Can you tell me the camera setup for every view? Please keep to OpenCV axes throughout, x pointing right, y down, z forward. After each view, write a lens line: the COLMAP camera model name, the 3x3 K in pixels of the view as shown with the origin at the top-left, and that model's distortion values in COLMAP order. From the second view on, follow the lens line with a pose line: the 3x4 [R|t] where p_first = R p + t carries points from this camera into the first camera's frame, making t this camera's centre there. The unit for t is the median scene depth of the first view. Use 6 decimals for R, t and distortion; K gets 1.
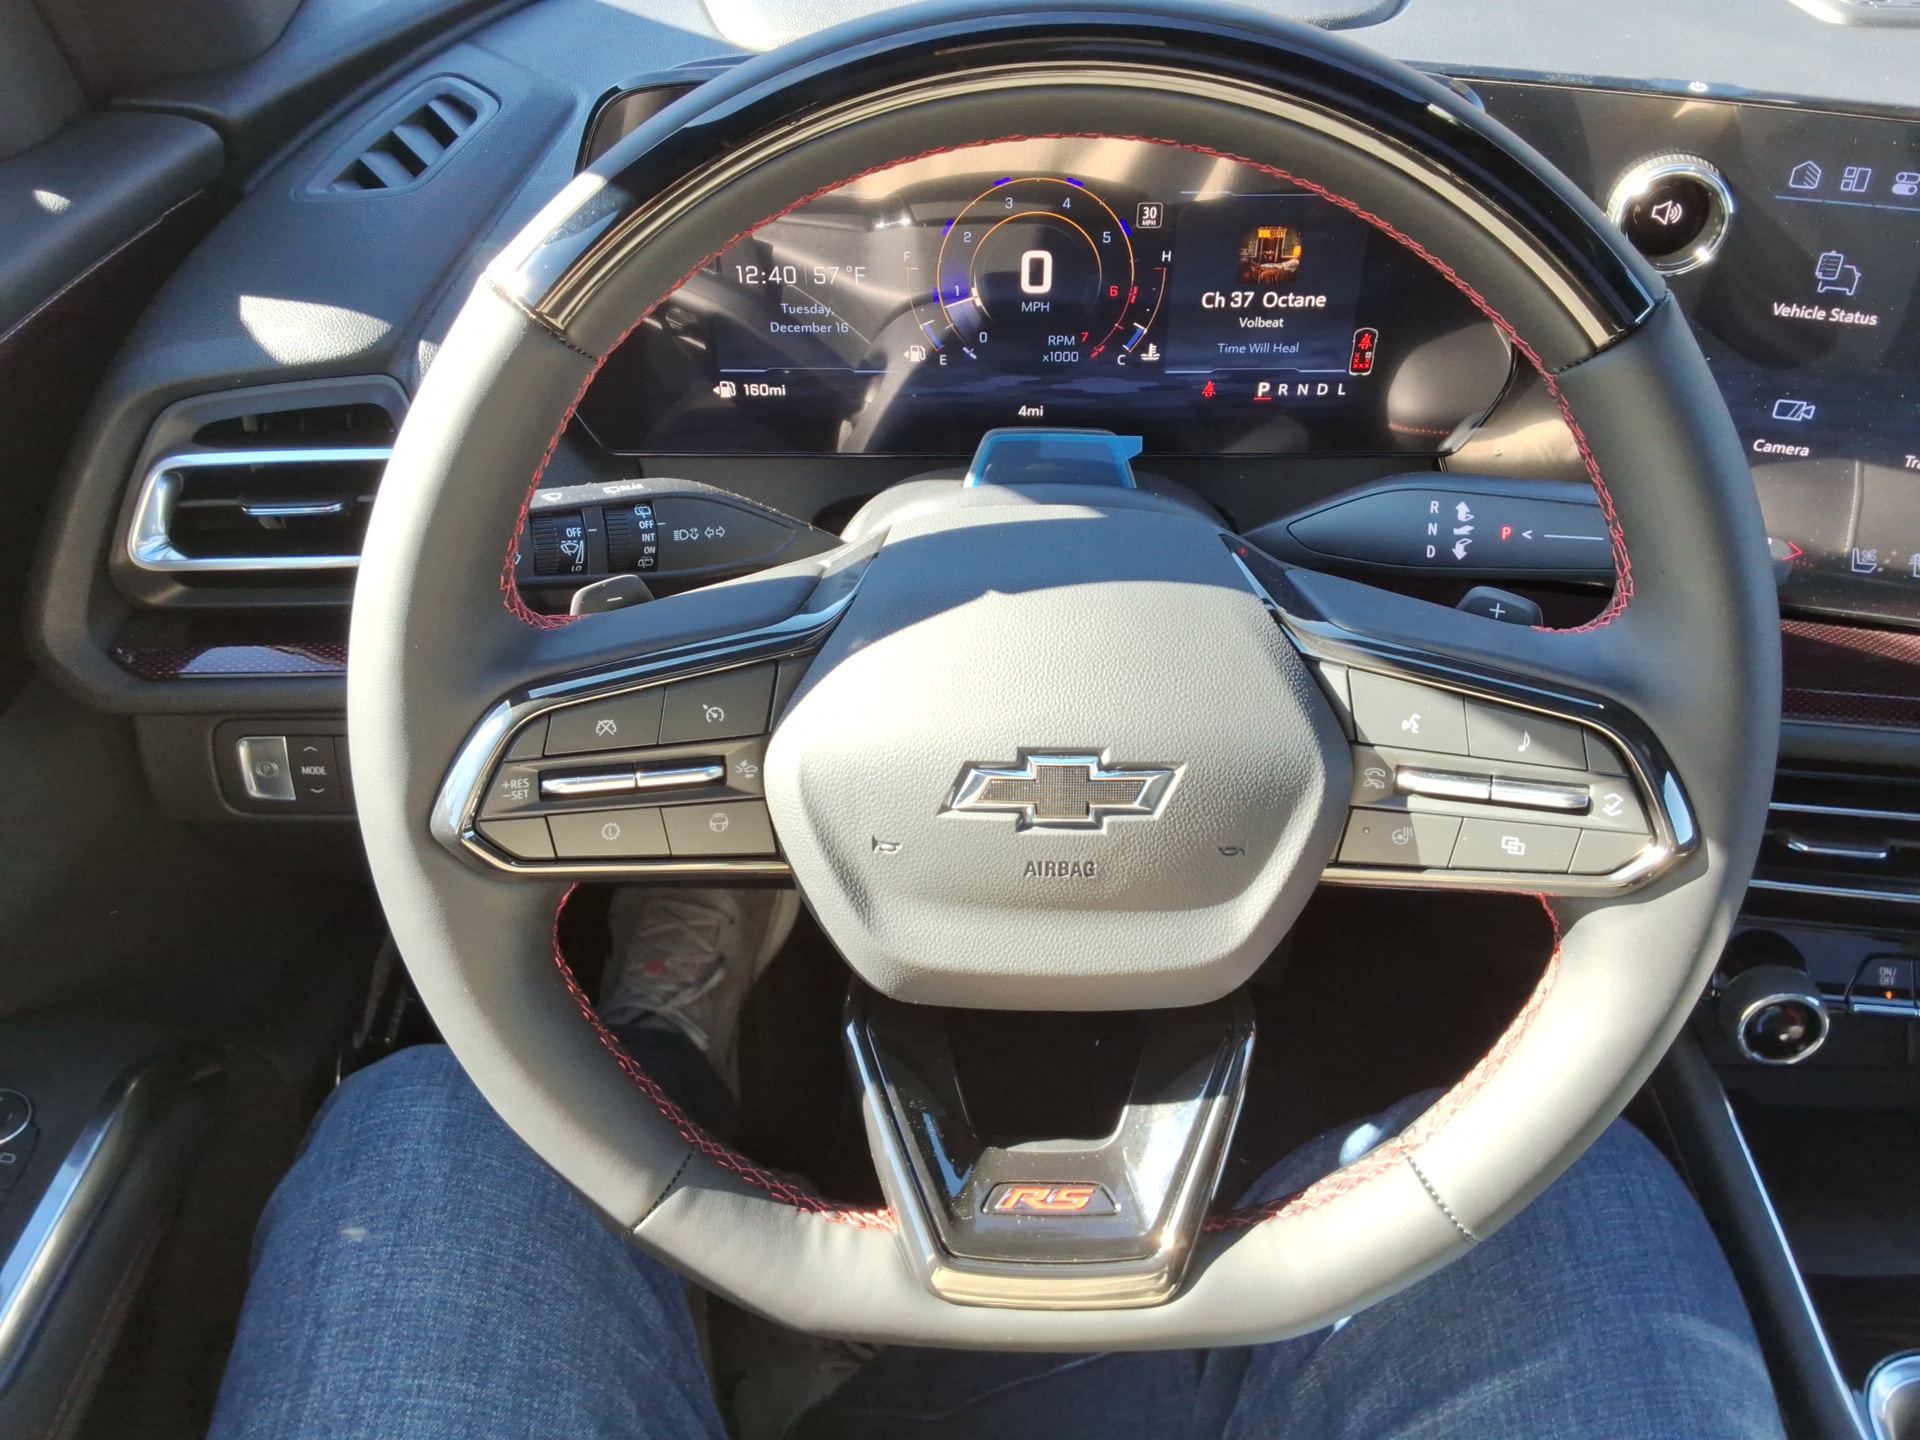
lens RADIAL K [[1546.9, 0, 962.7], [0, 1546.9, 710.6], [0, 0, 1]] dist [0.075756, -0.117470]
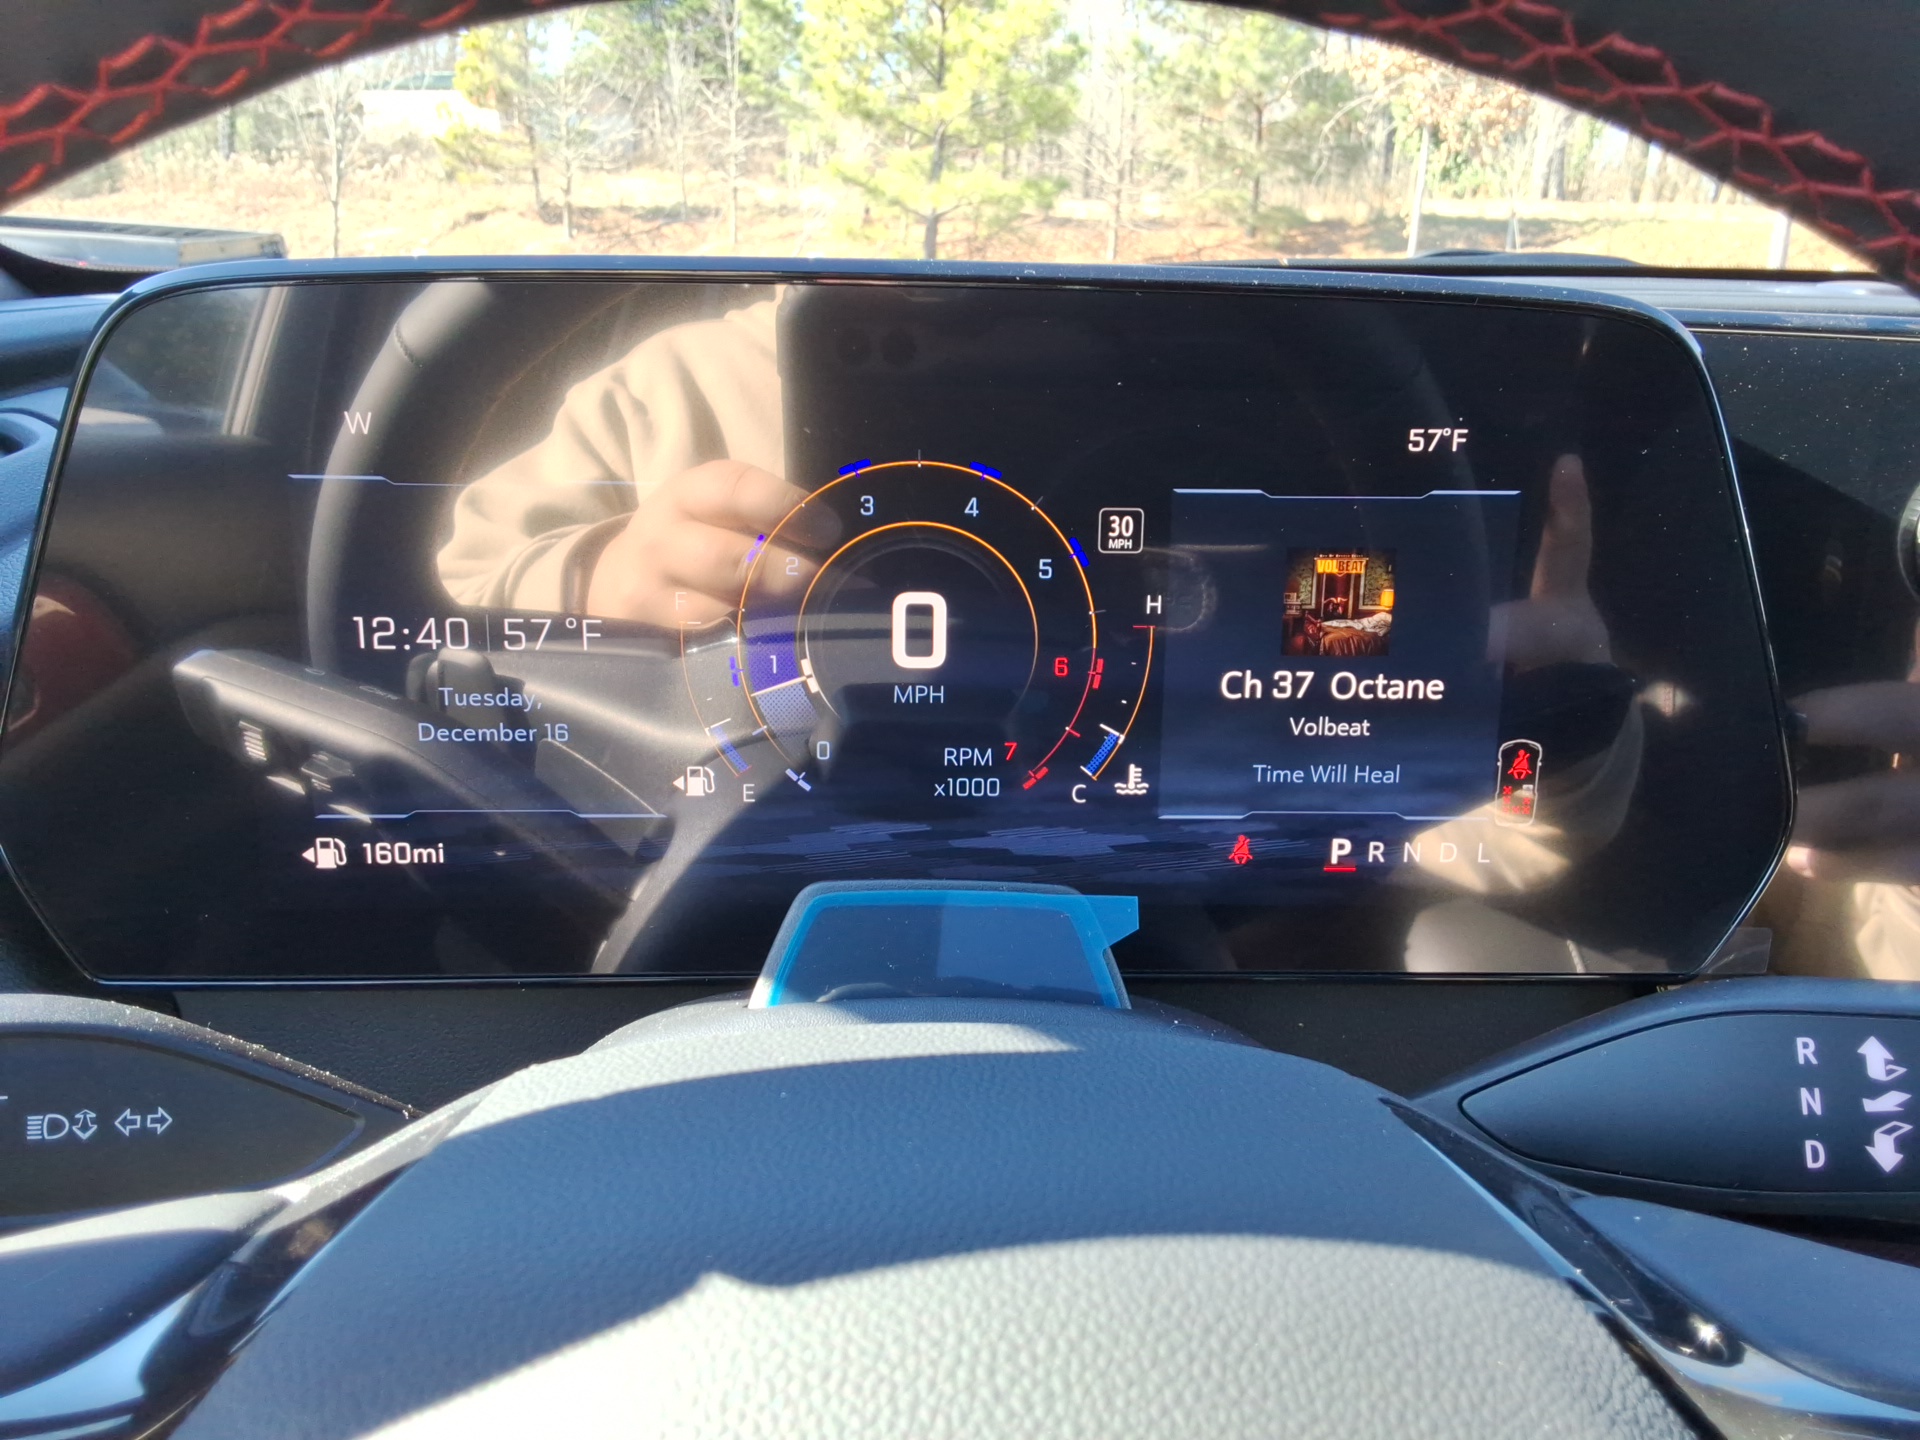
lens RADIAL K [[1527.6, 0, 982.2], [0, 1527.6, 704.4], [0, 0, 1]] dist [0.147100, -0.246987]
pose [[0.998477, 0.006107, 0.054833, 0.039677], [0.016038, 0.918813, -0.394367, -0.044596], [-0.052789, 0.394645, 0.917316, 0.508795]]
